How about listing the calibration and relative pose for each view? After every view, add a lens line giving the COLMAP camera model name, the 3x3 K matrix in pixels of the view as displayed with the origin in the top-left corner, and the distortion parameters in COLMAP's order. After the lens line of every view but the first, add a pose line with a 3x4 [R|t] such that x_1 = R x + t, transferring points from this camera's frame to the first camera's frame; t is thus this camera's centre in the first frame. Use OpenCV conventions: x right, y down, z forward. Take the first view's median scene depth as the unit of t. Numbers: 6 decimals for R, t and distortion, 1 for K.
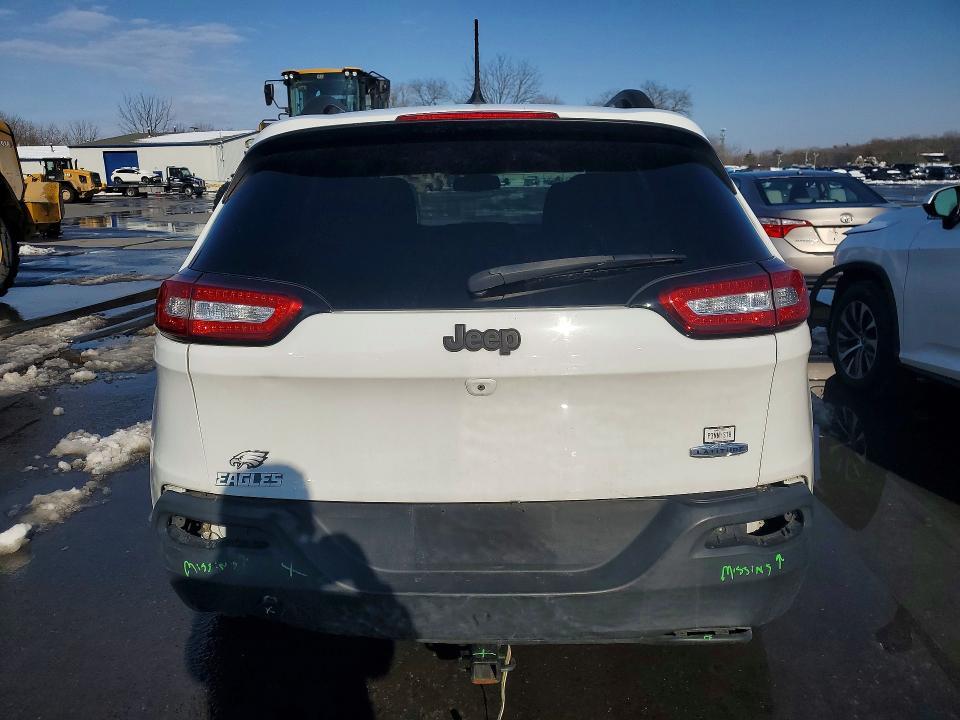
lens RADIAL K [[785.2, 0, 481.5], [0, 785.2, 361.9], [0, 0, 1]] dist [0.035446, -0.004865]
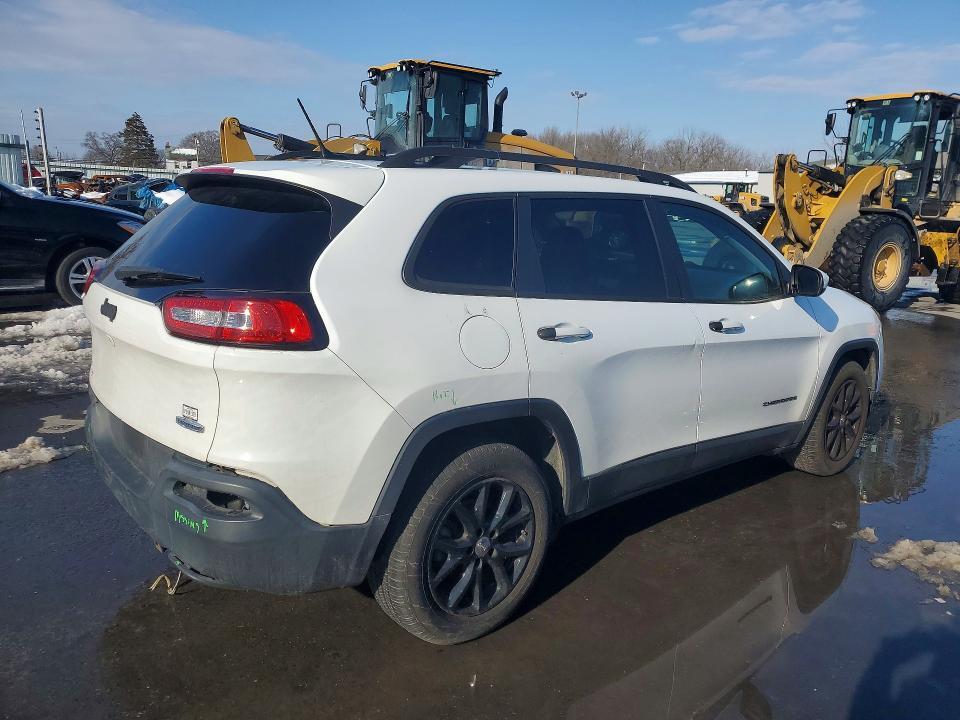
lens RADIAL K [[785.2, 0, 483.7], [0, 785.2, 358.9], [0, 0, 1]] dist [0.035446, -0.004865]
pose [[0.638477, 0.198070, -0.743718, 0.241542], [-0.221414, 0.972737, 0.068981, -0.029899], [0.737105, 0.120627, 0.664925, 0.071818]]
